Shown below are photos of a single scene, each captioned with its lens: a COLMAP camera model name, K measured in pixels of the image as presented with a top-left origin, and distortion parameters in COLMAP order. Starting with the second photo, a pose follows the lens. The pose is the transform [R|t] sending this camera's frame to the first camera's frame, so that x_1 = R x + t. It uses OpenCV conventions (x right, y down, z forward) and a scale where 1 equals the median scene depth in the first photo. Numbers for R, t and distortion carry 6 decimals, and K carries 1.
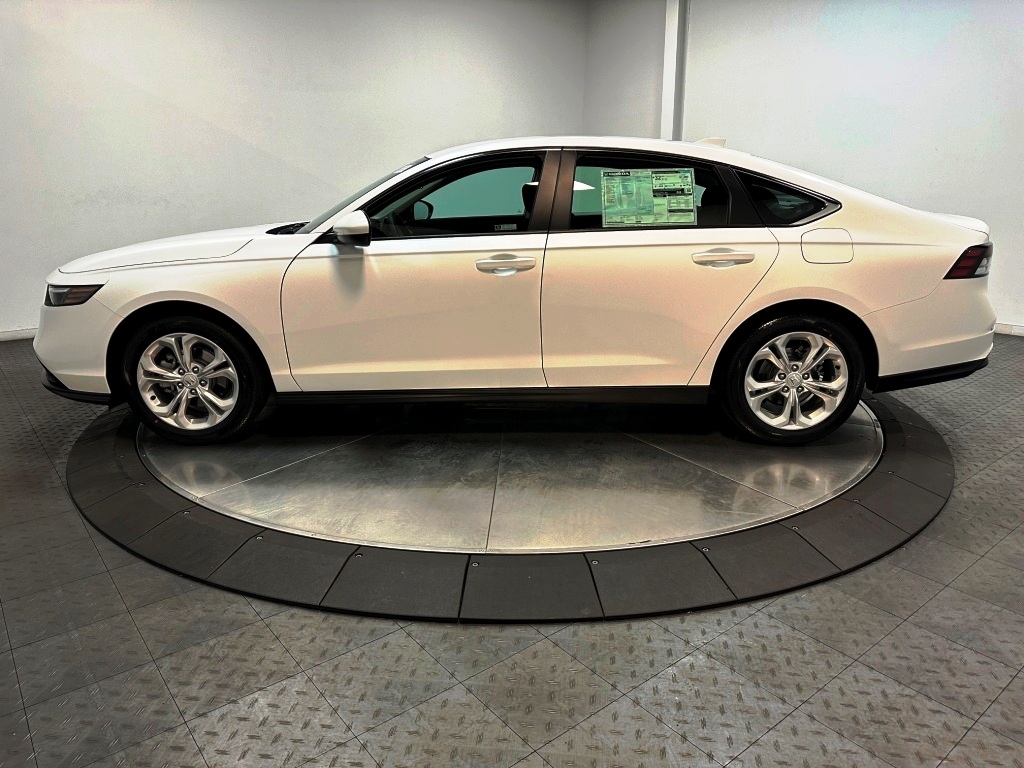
lens RADIAL K [[695.1, 0, 512.6], [0, 695.1, 377.4], [0, 0, 1]] dist [0.004412, -0.012963]
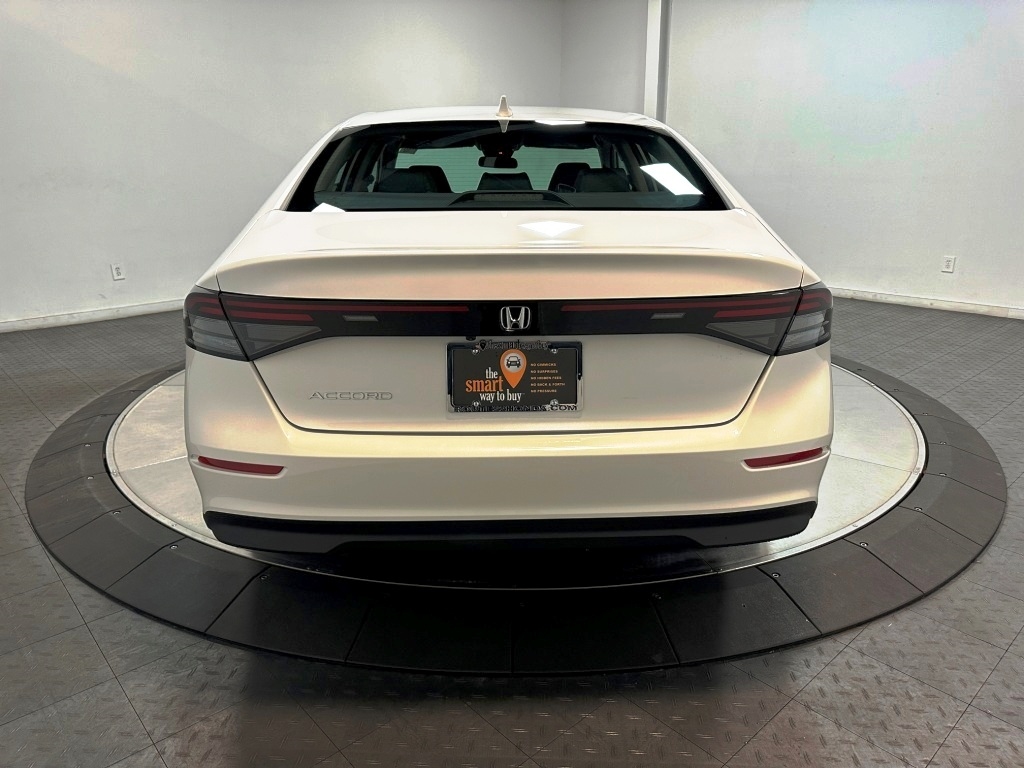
lens RADIAL K [[695.1, 0, 509.0], [0, 695.1, 364.0], [0, 0, 1]] dist [0.004412, -0.012963]
pose [[0.998148, -0.017669, 0.058213, -0.125782], [0.017184, 0.999813, 0.008822, -0.042005], [-0.058358, -0.007806, 0.998265, 0.143984]]
